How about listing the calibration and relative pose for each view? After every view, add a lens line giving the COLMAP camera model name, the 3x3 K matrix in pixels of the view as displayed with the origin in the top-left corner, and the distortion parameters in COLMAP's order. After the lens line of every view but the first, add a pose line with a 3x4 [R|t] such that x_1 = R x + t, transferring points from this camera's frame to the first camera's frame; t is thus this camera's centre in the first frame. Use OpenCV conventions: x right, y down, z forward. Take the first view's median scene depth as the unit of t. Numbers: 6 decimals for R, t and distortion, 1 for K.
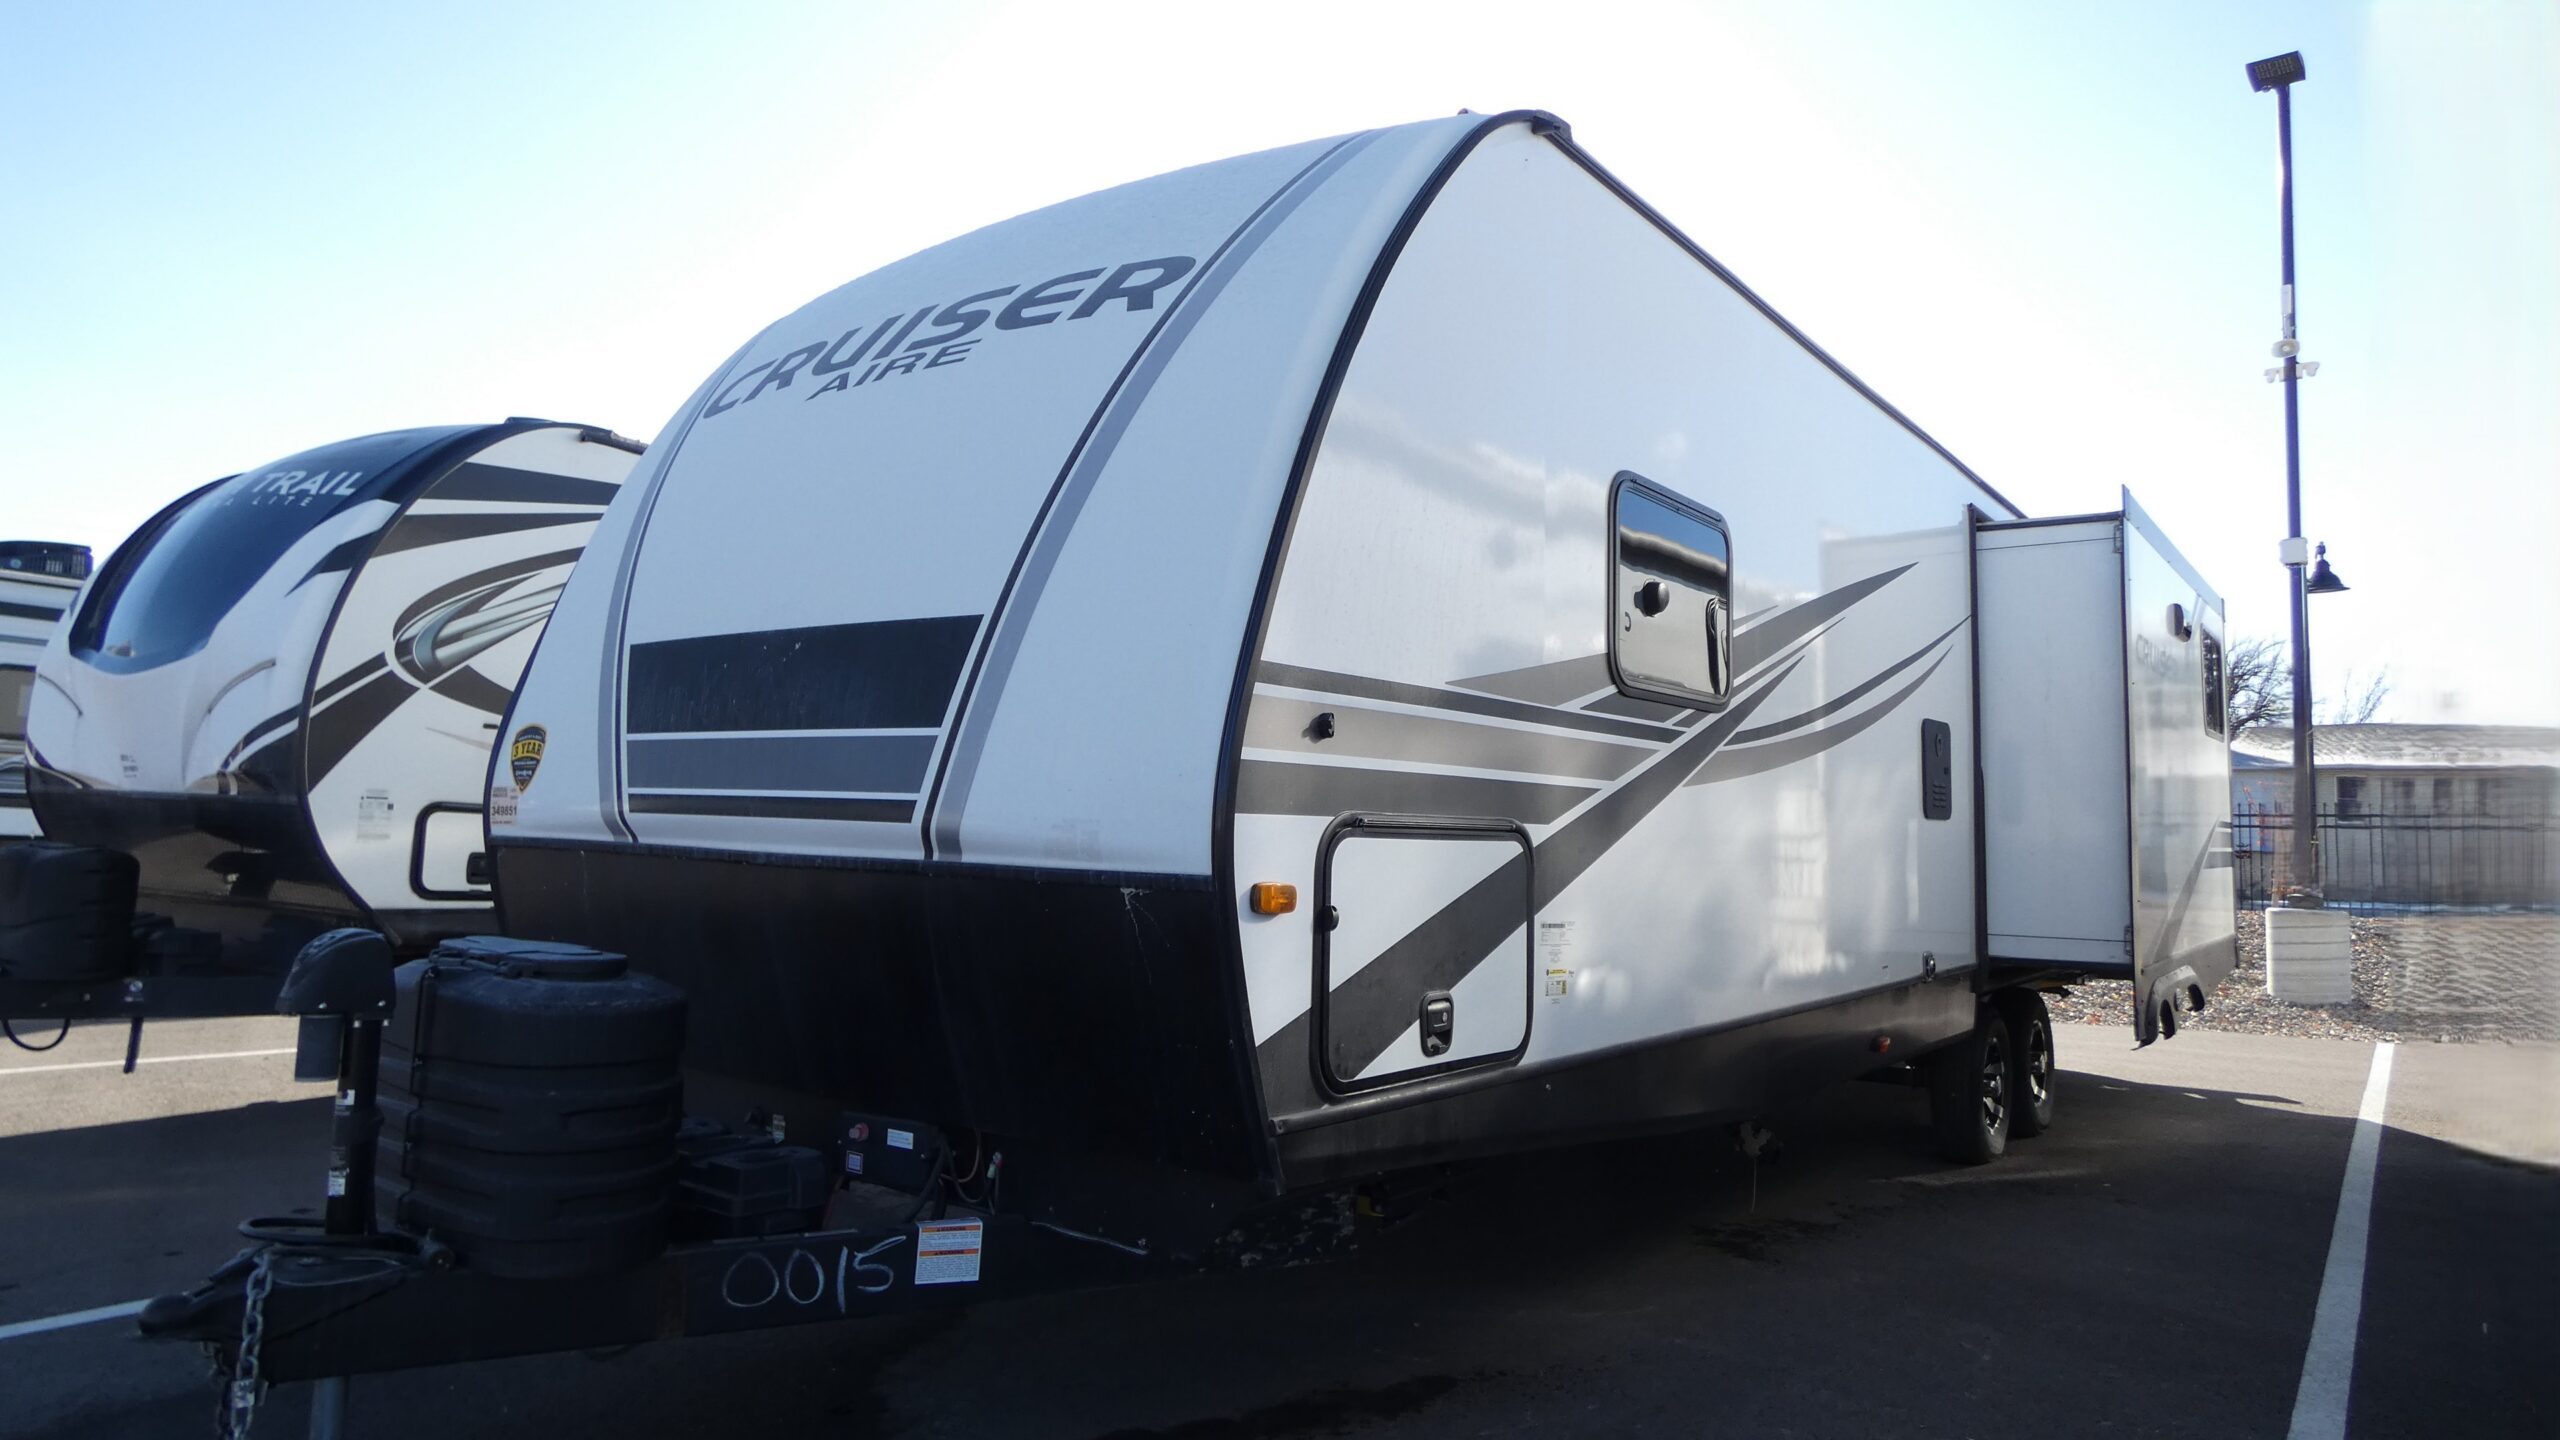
lens RADIAL K [[1659.3, 0, 1280.0], [0, 1659.3, 720.0], [0, 0, 1]] dist [-0.073298, -0.000294]
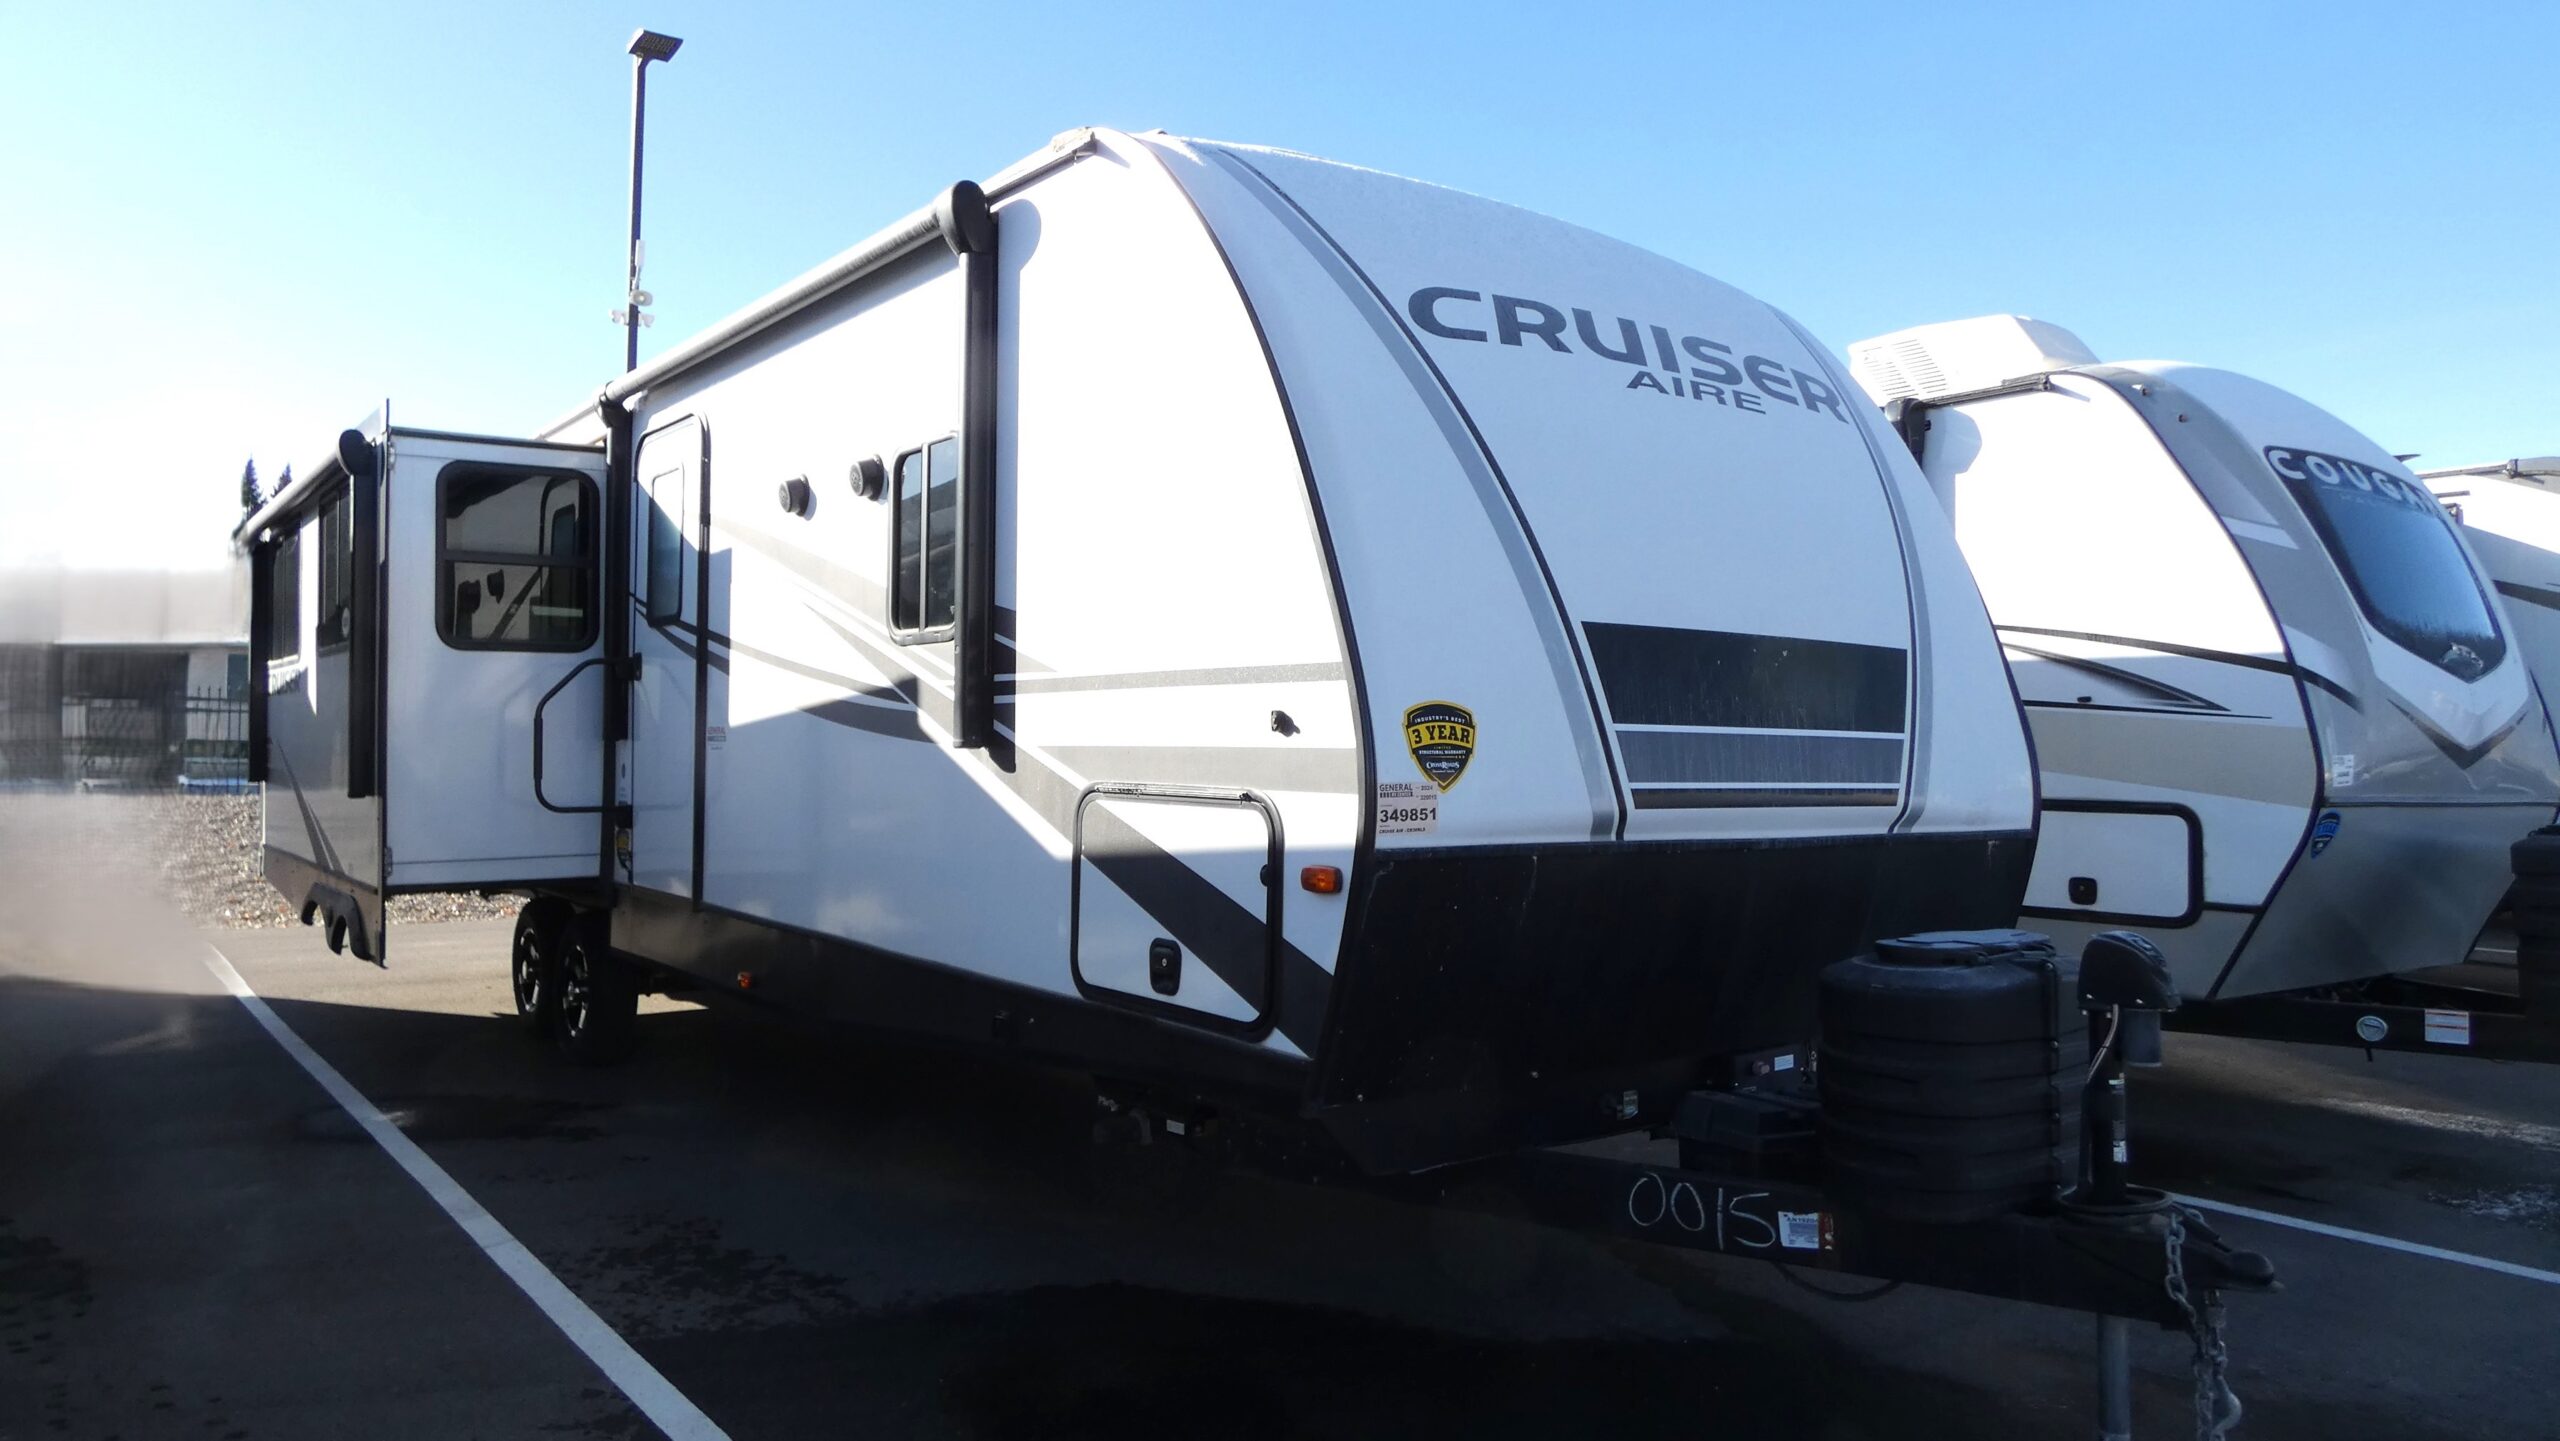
lens RADIAL K [[1659.3, 0, 1280.0], [0, 1659.3, 720.5], [0, 0, 1]] dist [-0.073298, -0.000294]
pose [[0.294362, -0.006179, 0.955674, -1.363658], [-0.069773, 0.997172, 0.027938, -0.006253], [-0.953144, -0.074904, 0.293098, 0.923067]]
